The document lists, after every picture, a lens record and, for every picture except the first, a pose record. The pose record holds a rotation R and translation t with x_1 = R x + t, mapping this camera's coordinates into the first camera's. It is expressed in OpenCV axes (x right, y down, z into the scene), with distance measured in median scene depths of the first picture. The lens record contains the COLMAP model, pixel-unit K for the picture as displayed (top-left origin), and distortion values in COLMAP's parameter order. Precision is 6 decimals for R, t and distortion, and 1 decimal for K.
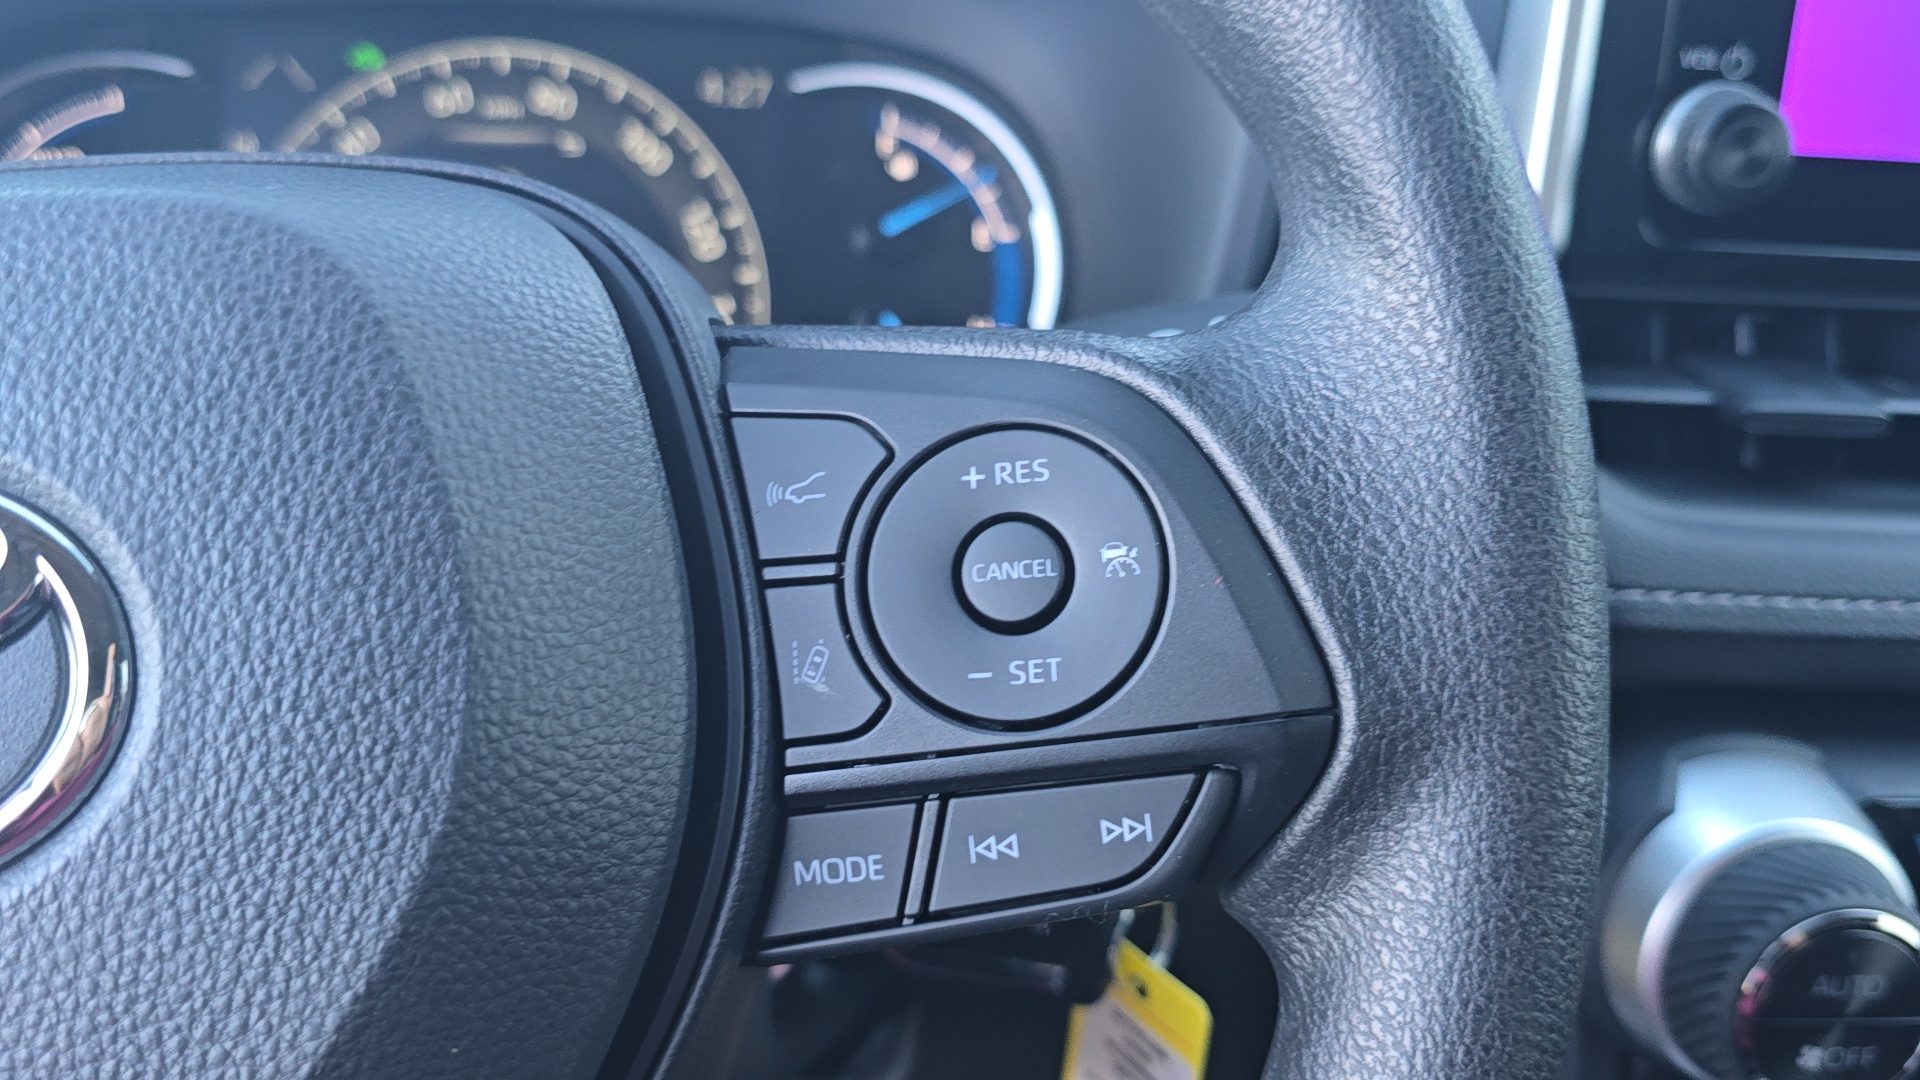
lens RADIAL K [[1680.7, 0, 985.5], [0, 1680.7, 551.4], [0, 0, 1]] dist [-0.038675, 0.012277]
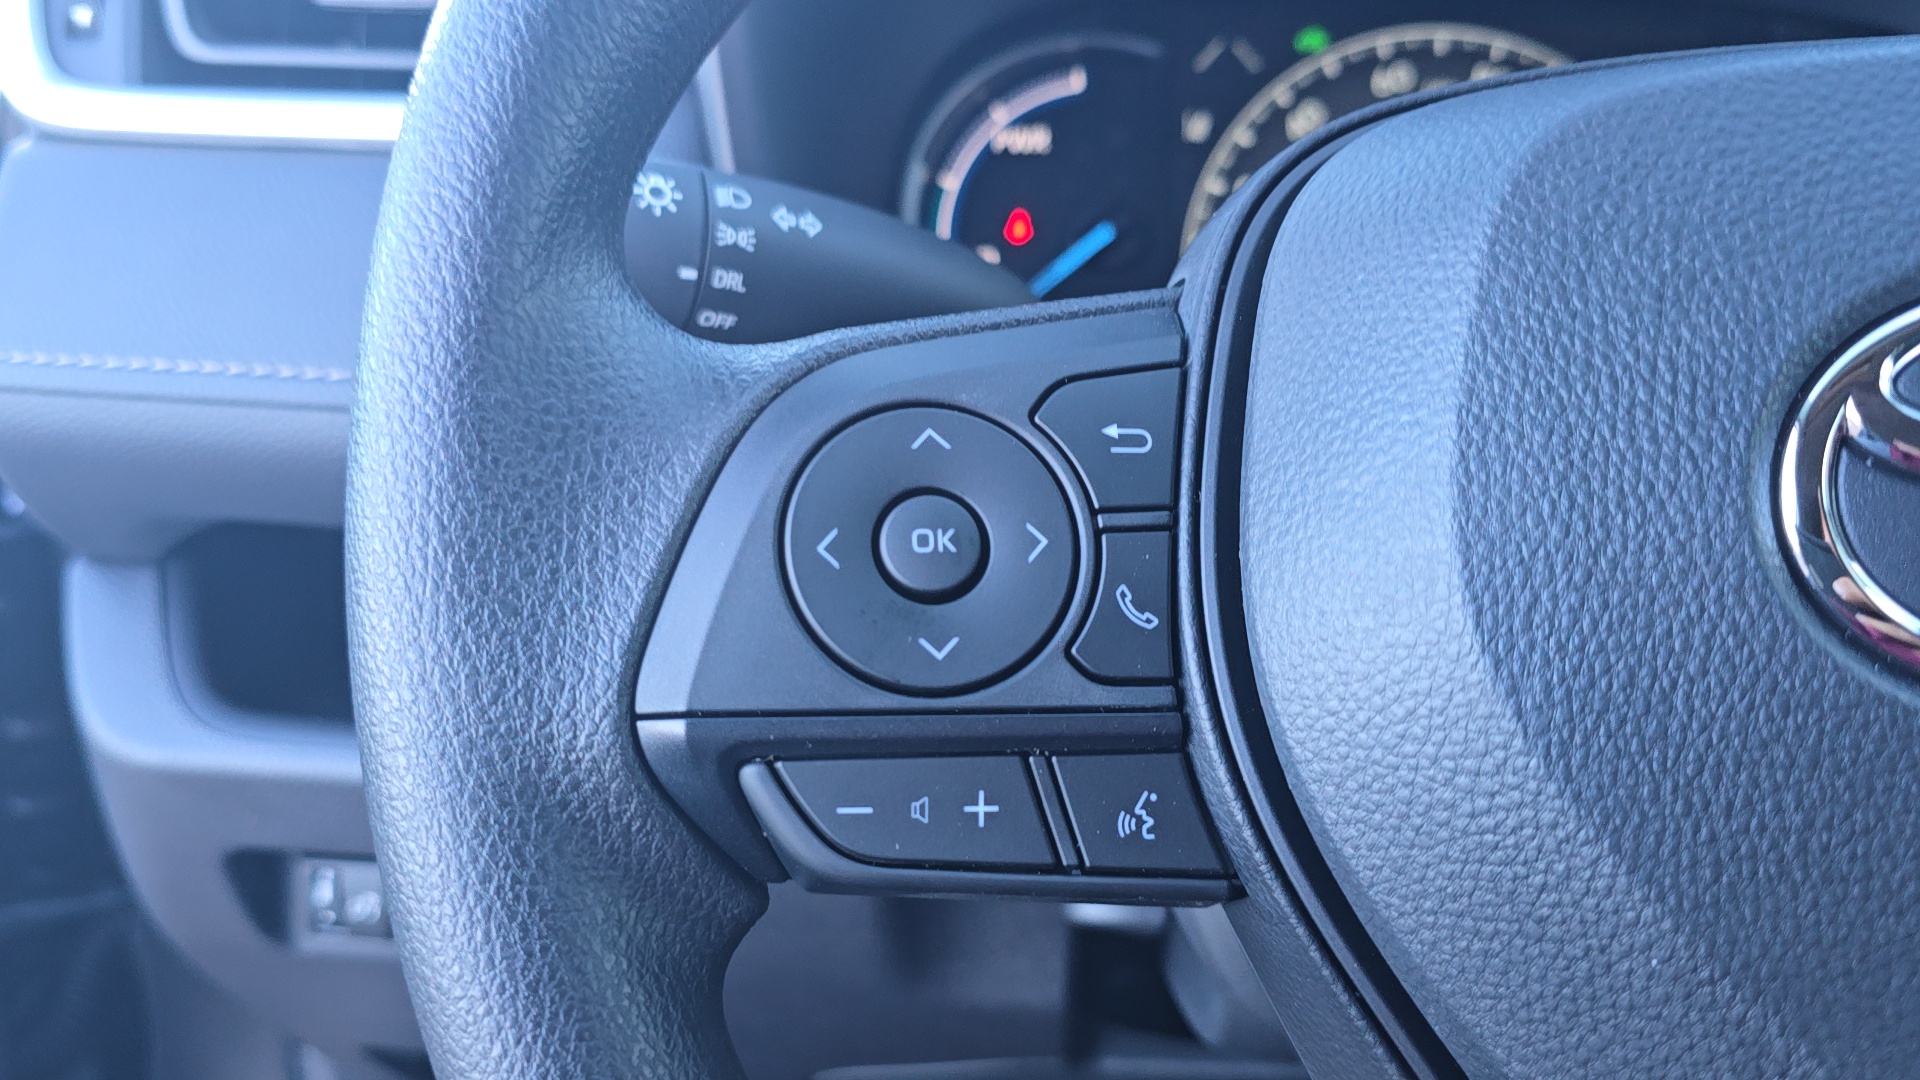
lens RADIAL K [[1680.7, 0, 994.3], [0, 1680.7, 553.5], [0, 0, 1]] dist [-0.038675, 0.012277]
pose [[0.994628, 0.017715, -0.101984, -0.459672], [-0.021123, 0.999251, -0.032435, 0.060963], [0.101333, 0.034415, 0.994257, -0.043712]]
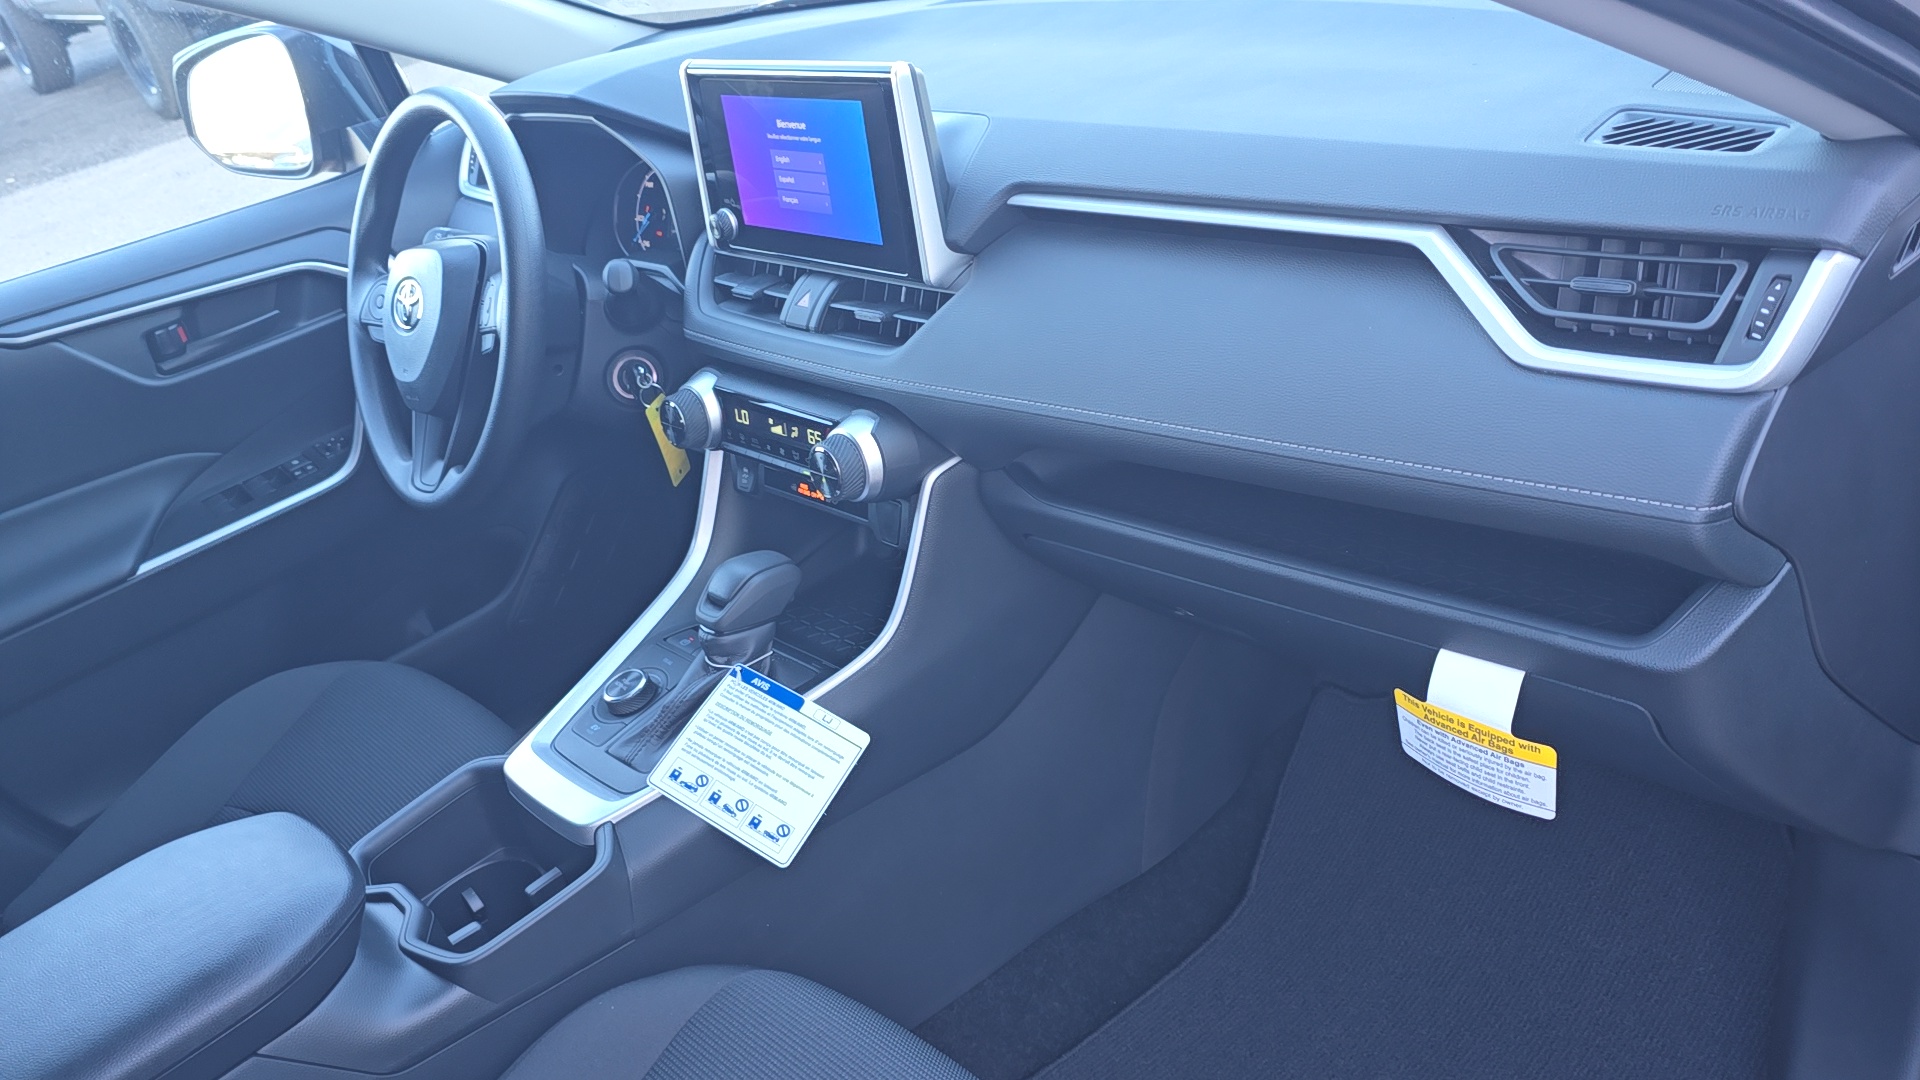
lens RADIAL K [[1594.9, 0, 950.7], [0, 1594.9, 537.9], [0, 0, 1]] dist [-0.008538, 0.016730]
pose [[0.587181, 0.213473, -0.780799, 2.852400], [-0.076260, 0.974897, 0.209191, -0.257280], [0.805855, -0.063290, 0.588721, -0.649796]]
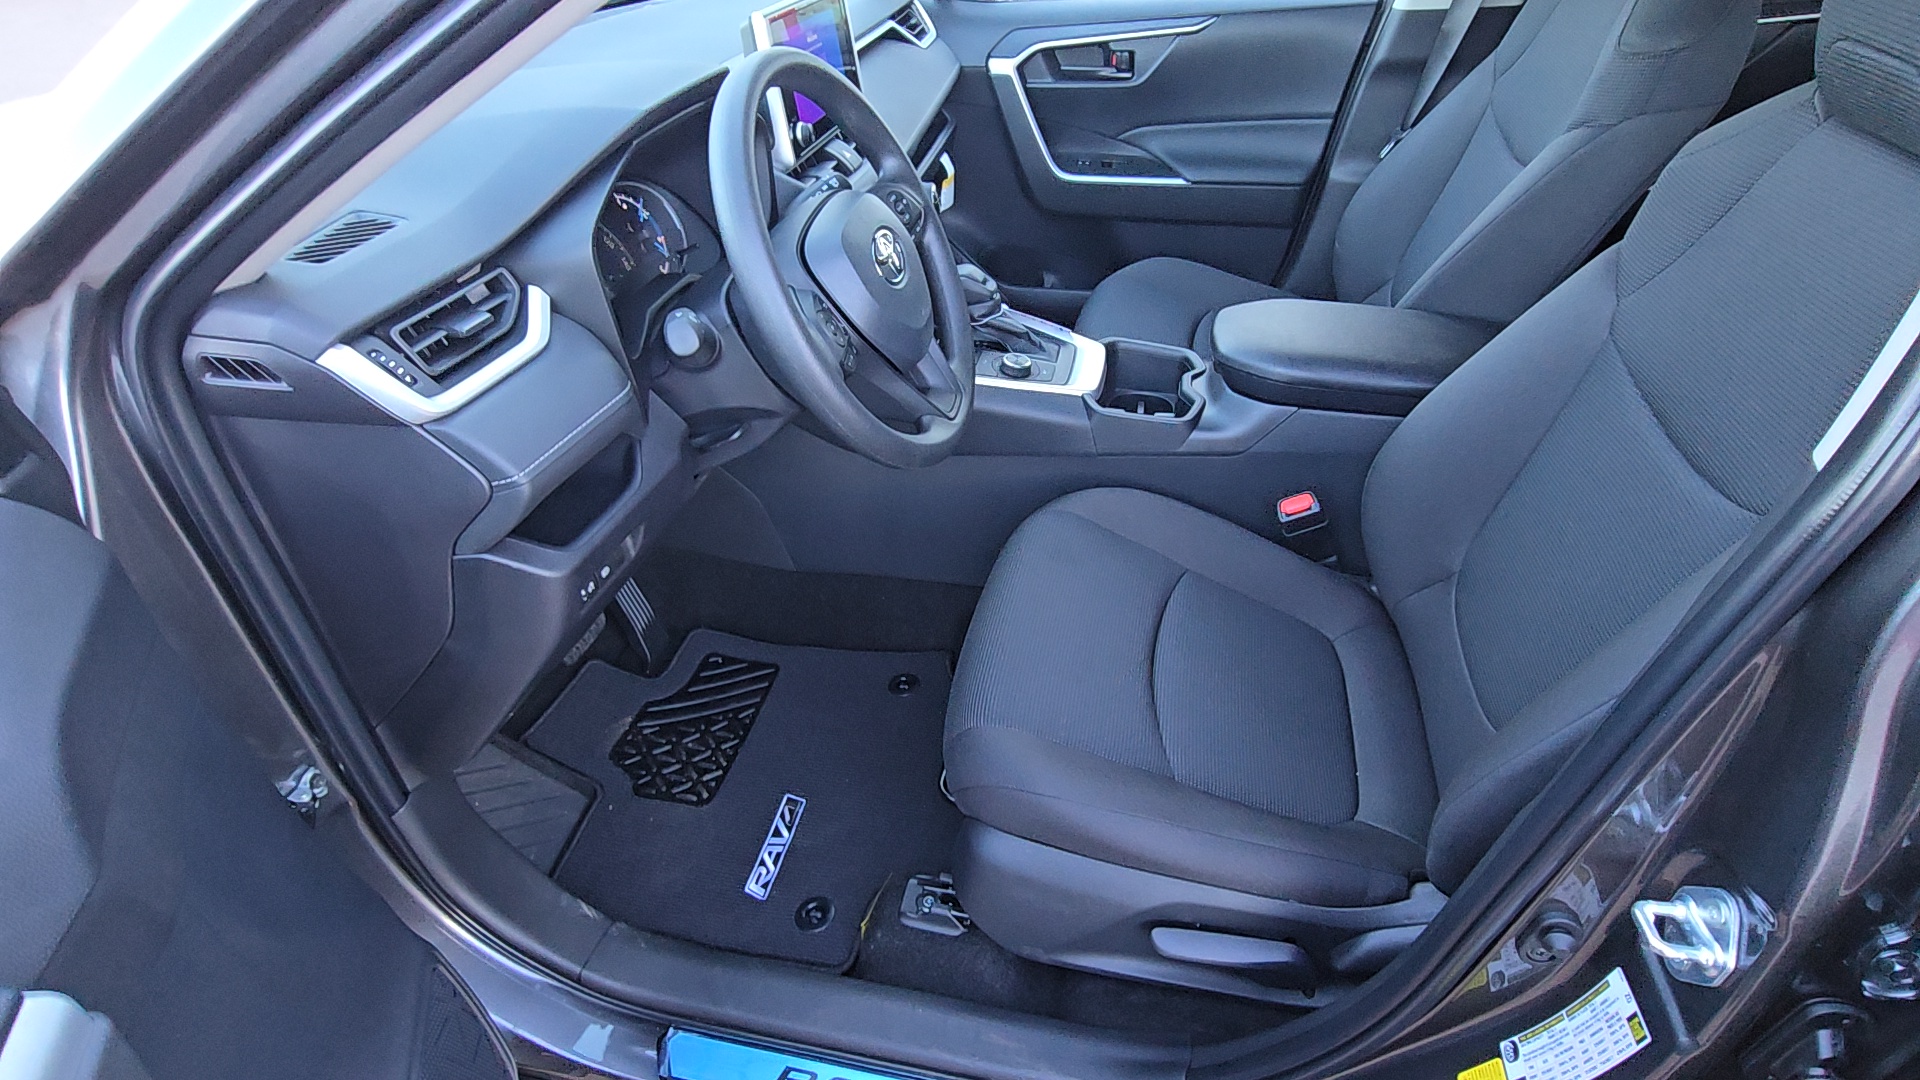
lens RADIAL K [[971.7, 0, 969.5], [0, 971.7, 548.8], [0, 0, 1]] dist [-0.000798, 0.003618]
pose [[0.270324, -0.617748, 0.738453, -1.976488], [0.408091, 0.768217, 0.493258, -0.407728], [-0.872002, 0.168017, 0.459765, -0.565554]]
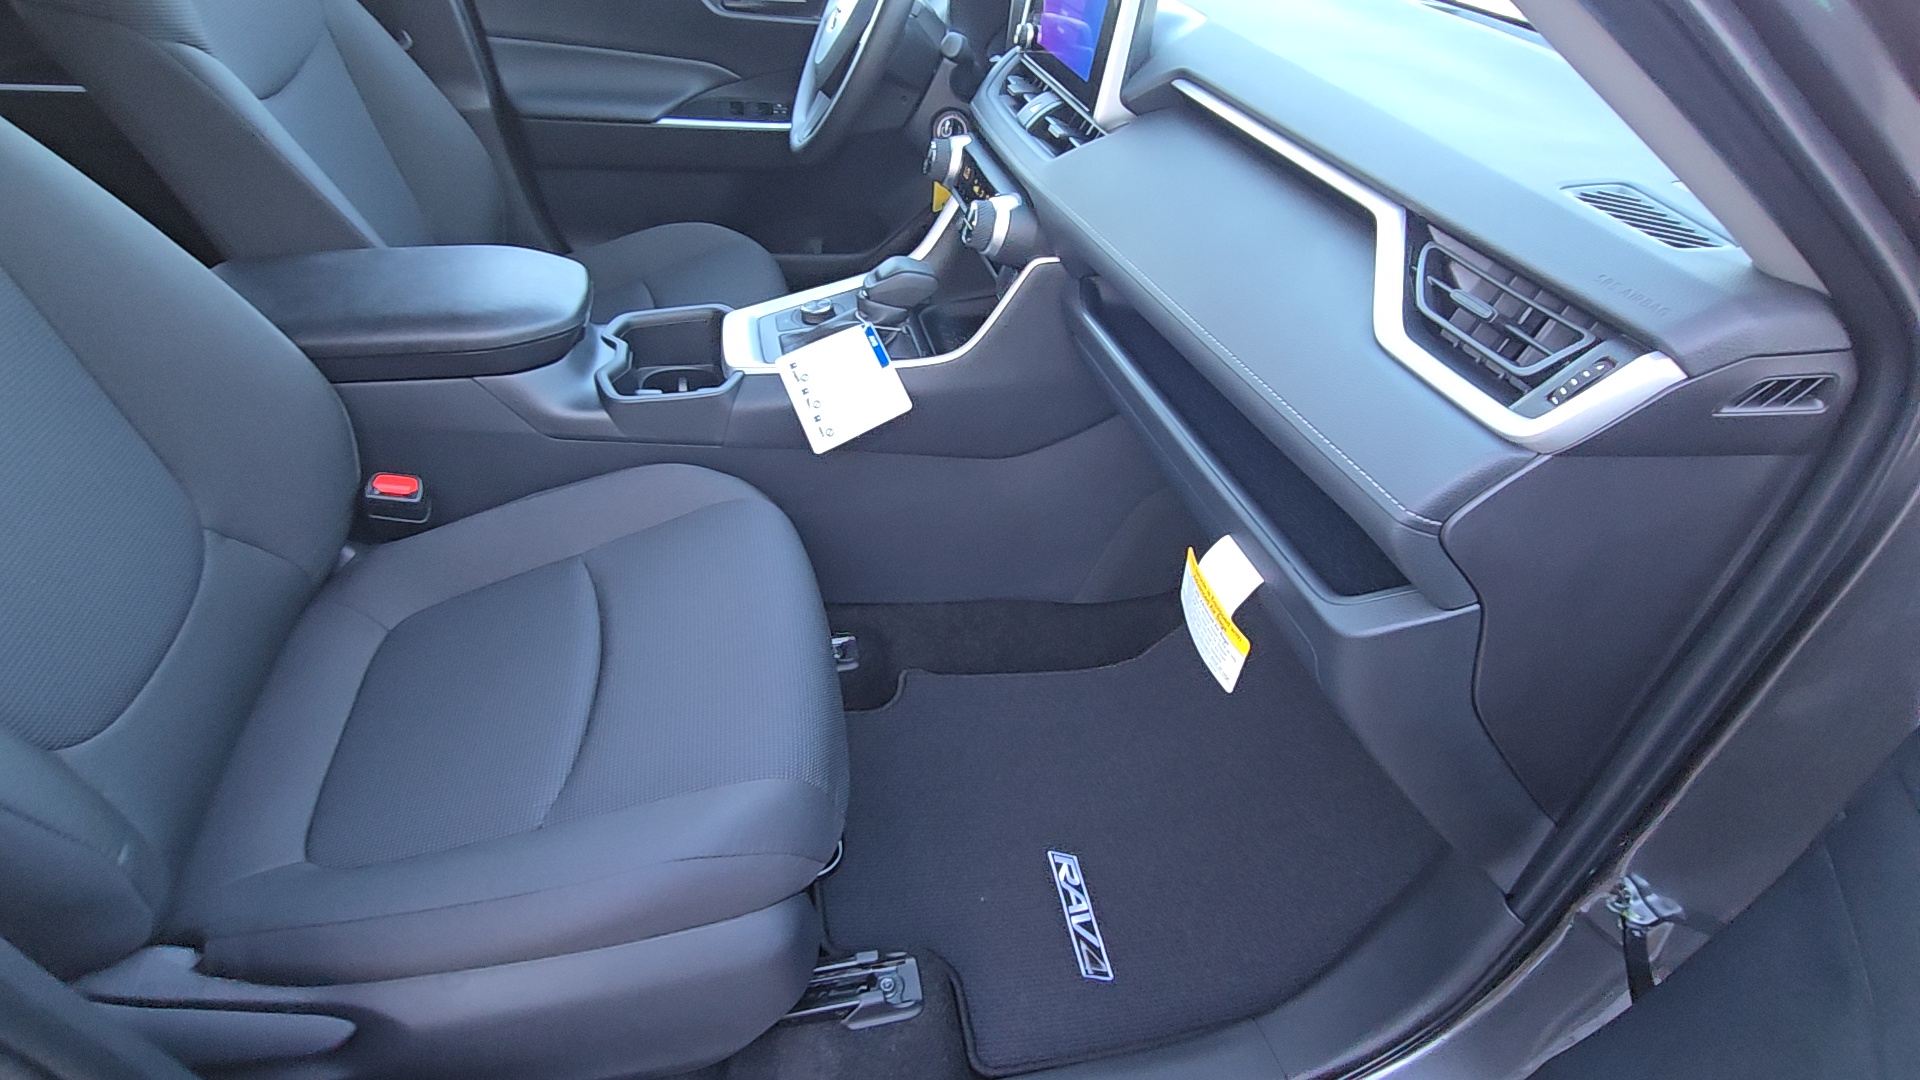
lens RADIAL K [[971.7, 0, 968.2], [0, 971.7, 538.8], [0, 0, 1]] dist [-0.000798, 0.003618]
pose [[0.167633, 0.576384, -0.799800, 2.843293], [-0.466034, 0.761240, 0.450918, -0.244880], [0.868741, 0.297145, 0.396223, 0.058947]]
